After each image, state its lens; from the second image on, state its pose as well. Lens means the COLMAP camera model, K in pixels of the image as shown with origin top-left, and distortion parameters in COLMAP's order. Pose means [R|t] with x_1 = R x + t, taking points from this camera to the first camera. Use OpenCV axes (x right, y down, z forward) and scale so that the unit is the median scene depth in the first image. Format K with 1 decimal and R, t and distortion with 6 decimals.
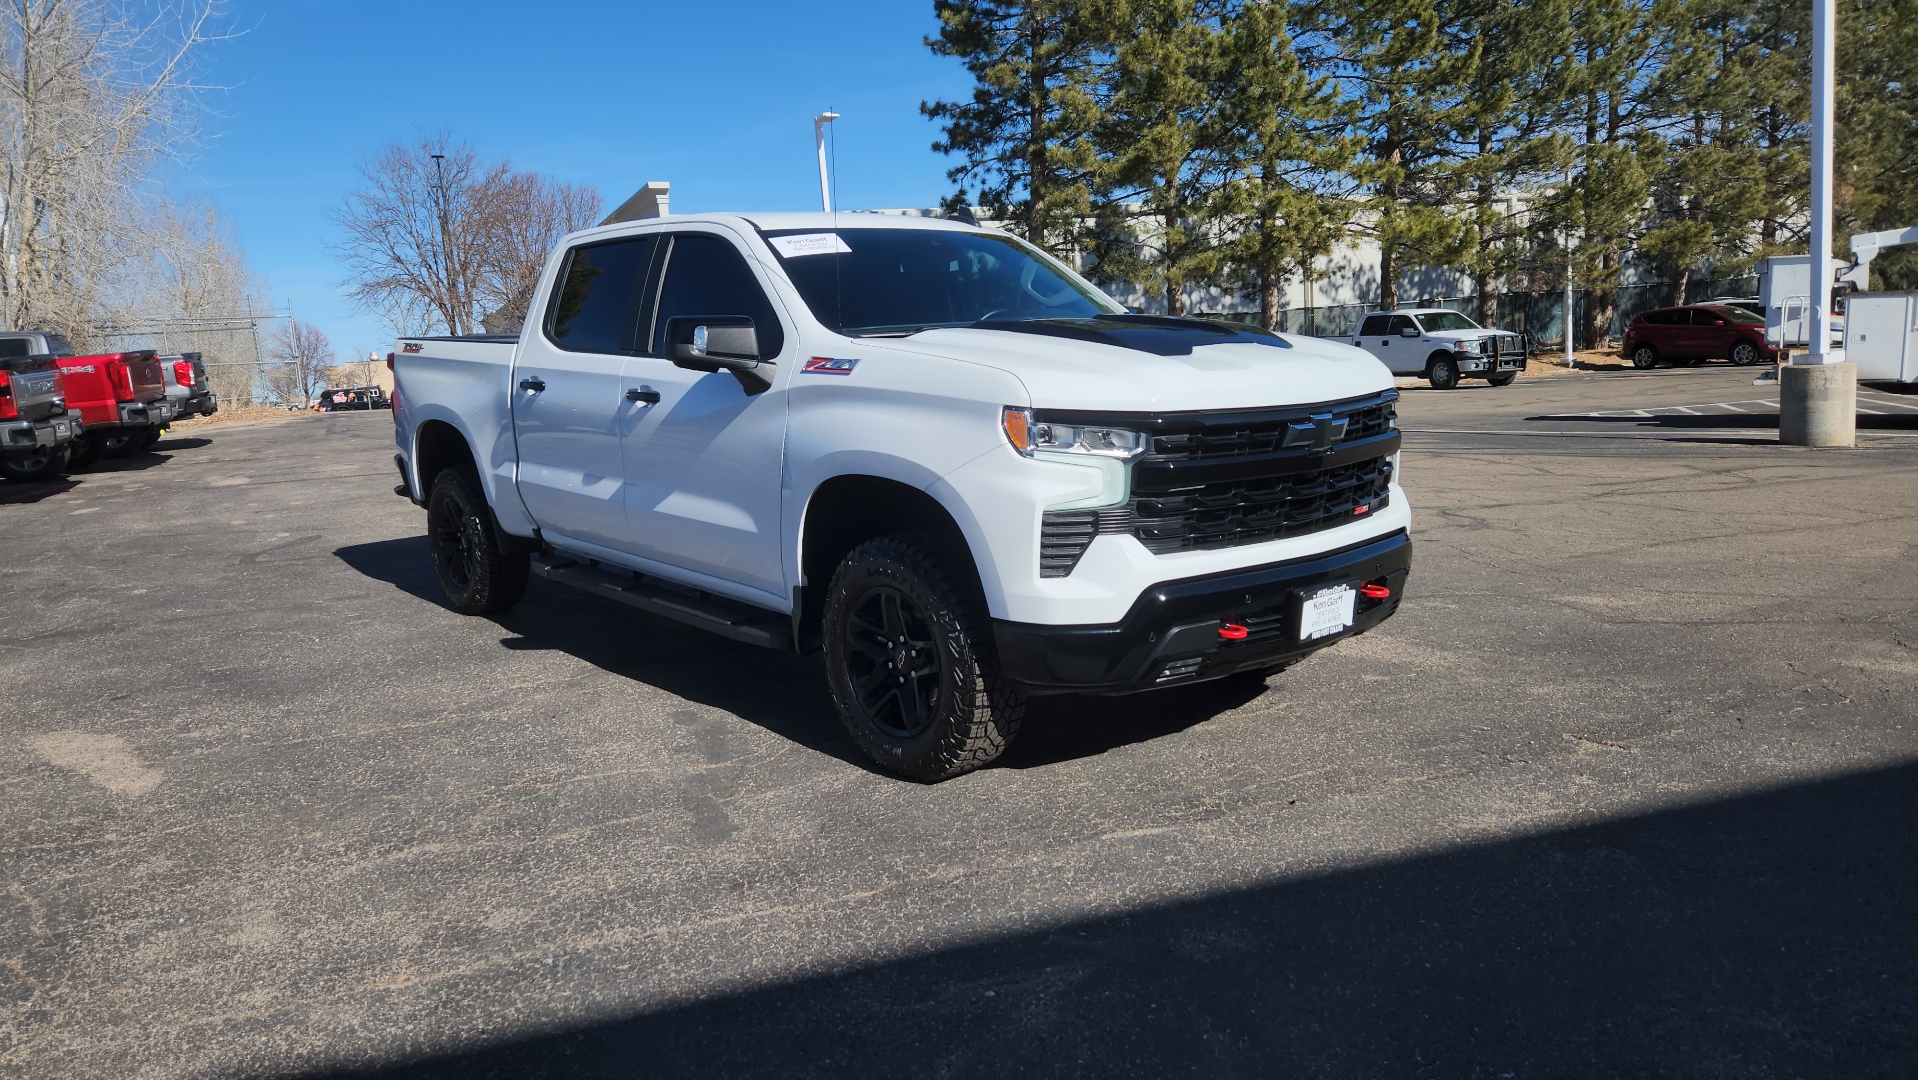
lens RADIAL K [[1286.7, 0, 911.6], [0, 1286.7, 541.1], [0, 0, 1]] dist [0.071172, -0.056408]
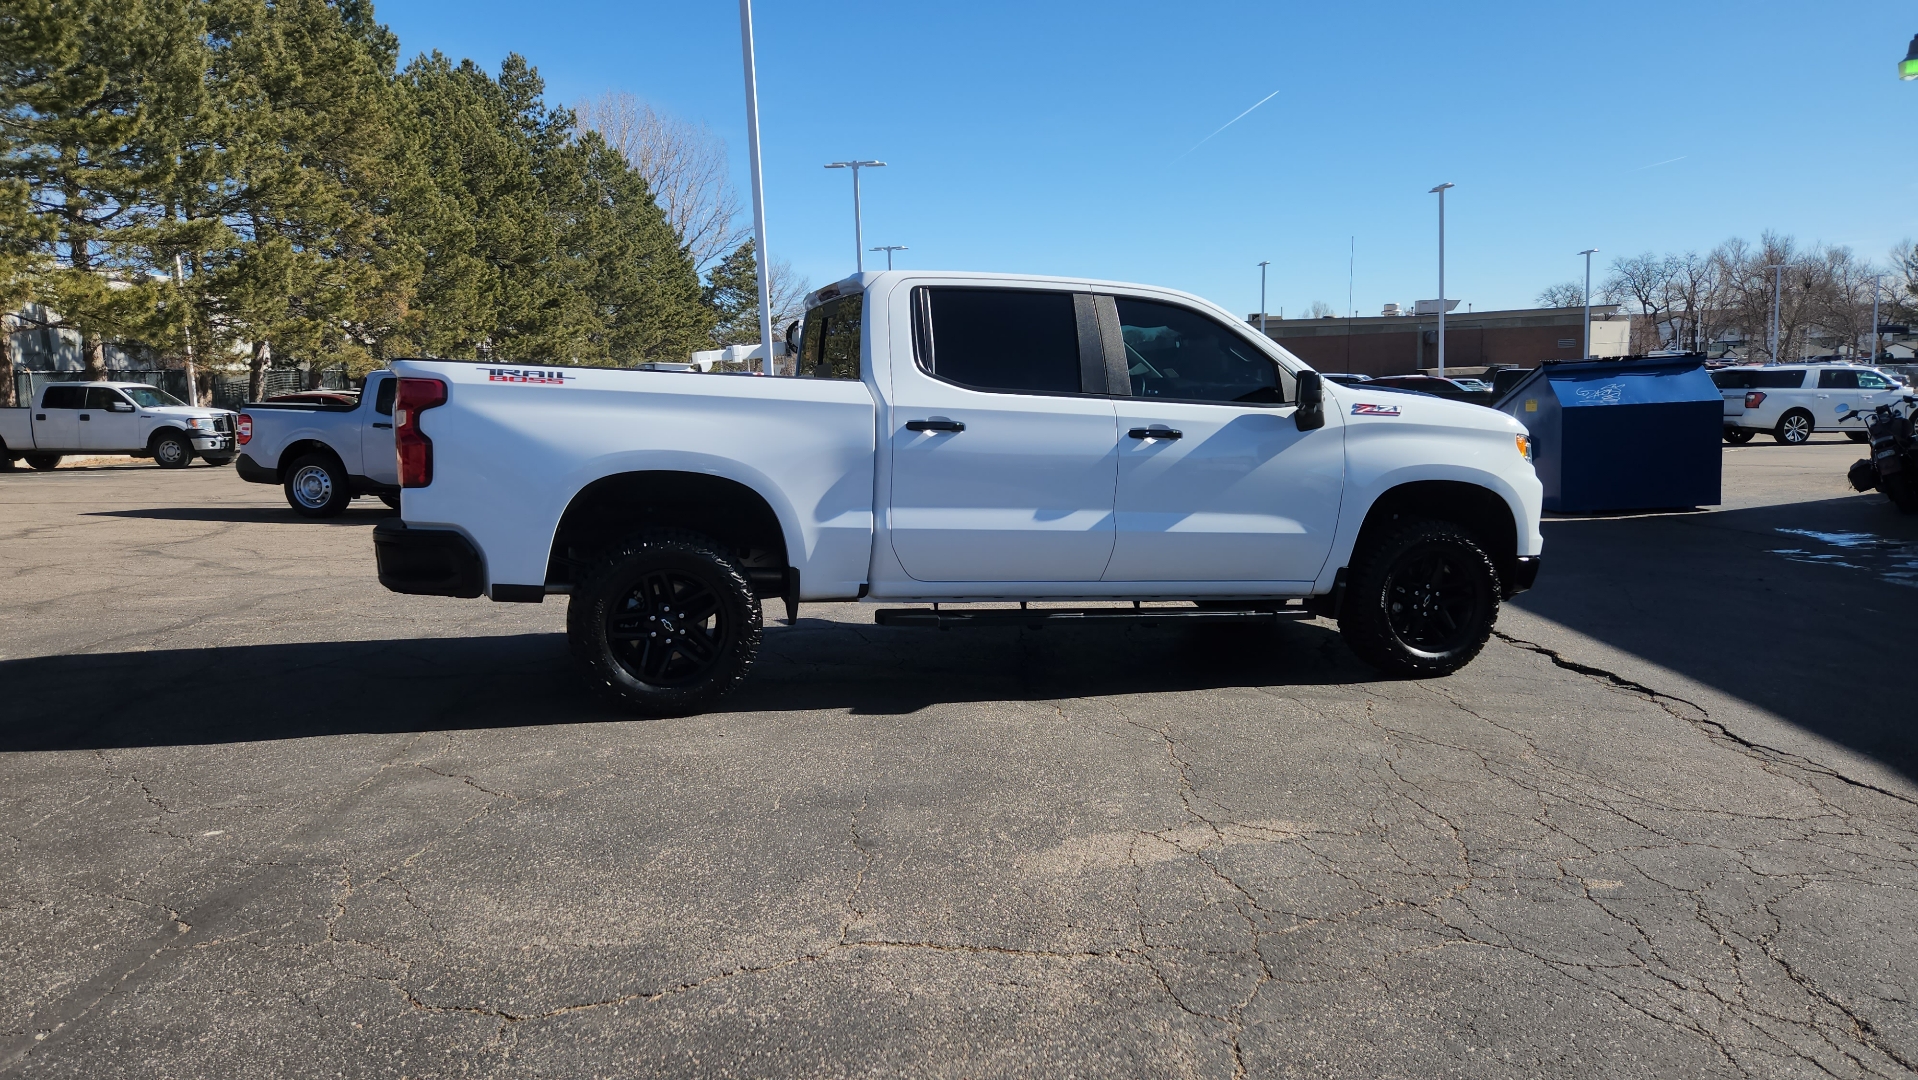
lens RADIAL K [[1286.7, 0, 911.6], [0, 1286.7, 541.1], [0, 0, 1]] dist [0.071172, -0.056408]
pose [[0.405043, -0.058963, 0.912394, -0.251752], [0.120482, 0.992658, 0.010664, -0.010364], [-0.906324, 0.105607, 0.409174, 0.136746]]
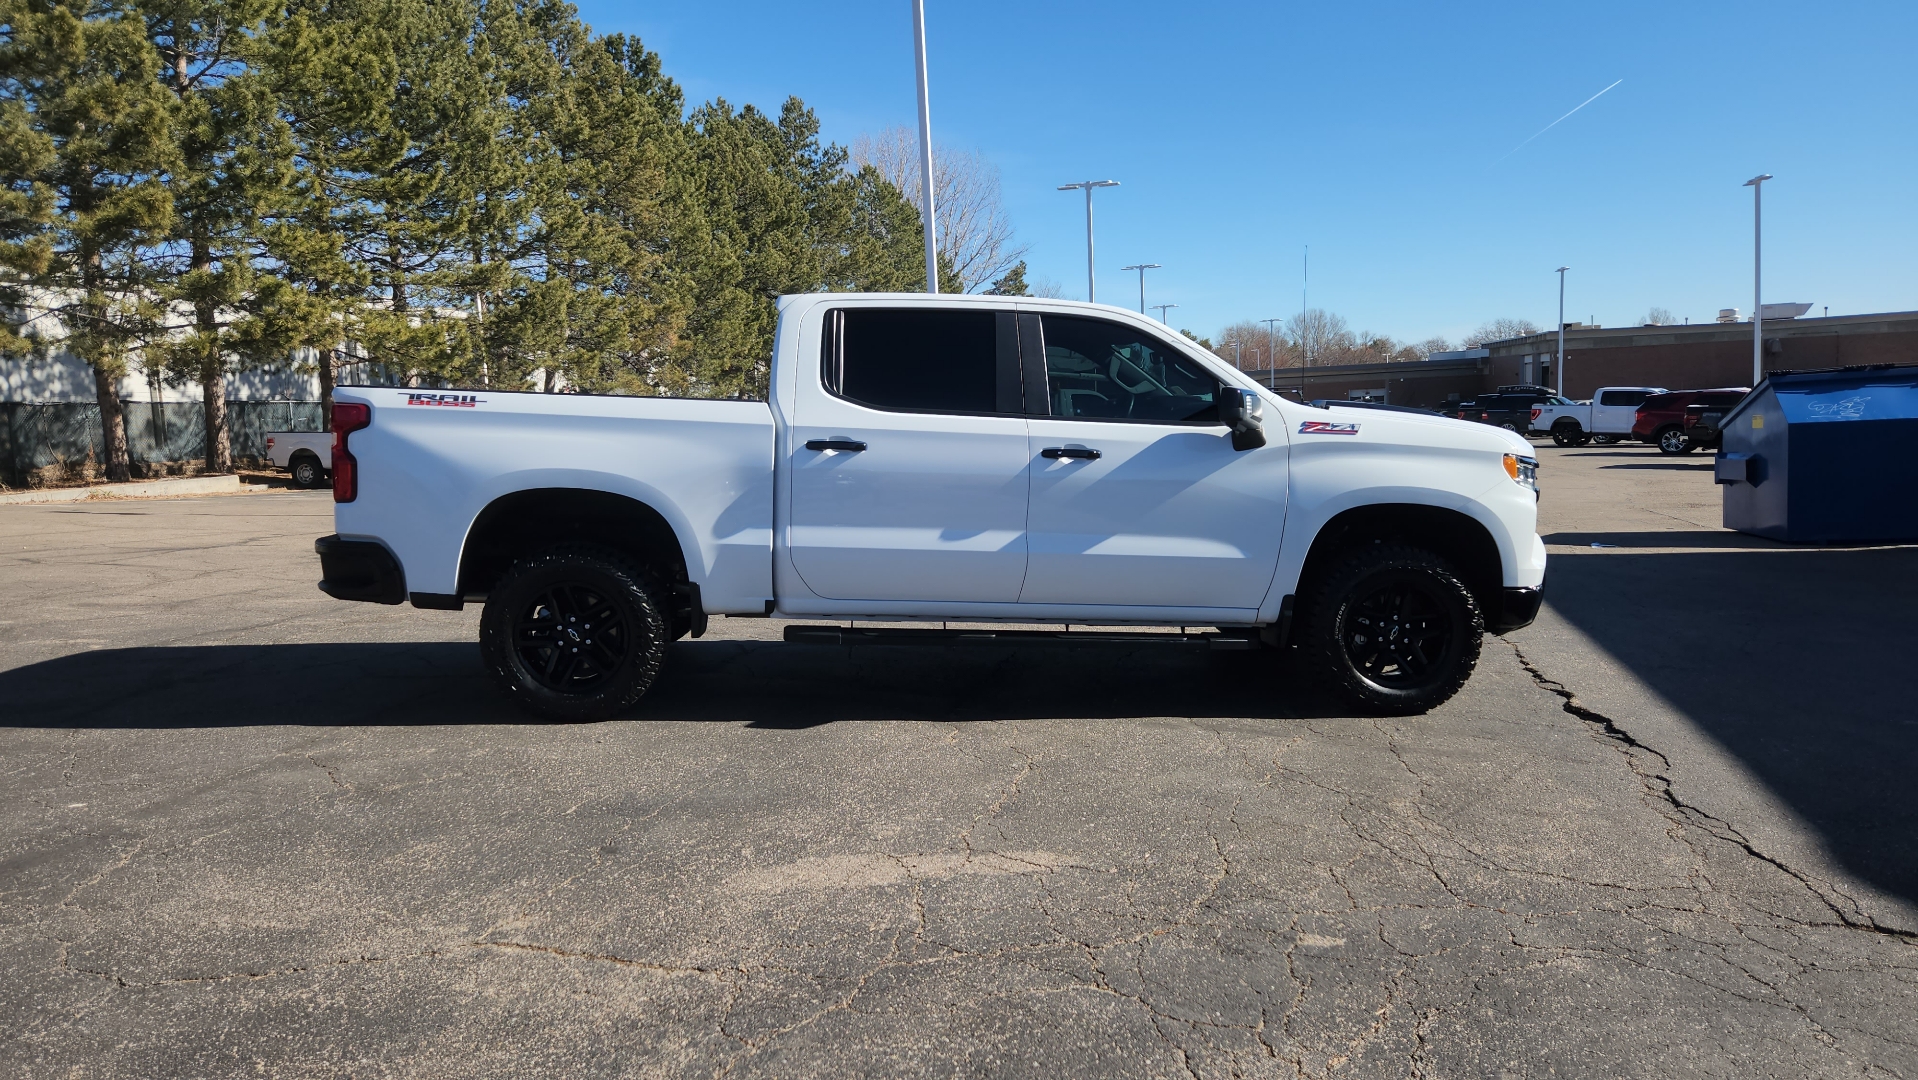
lens RADIAL K [[1282.6, 0, 919.2], [0, 1282.6, 535.5], [0, 0, 1]] dist [0.076977, -0.066383]
pose [[0.586907, -0.034373, 0.808925, -0.222286], [0.103397, 0.994100, -0.032777, -0.003350], [-0.803025, 0.102878, 0.586998, 0.084636]]
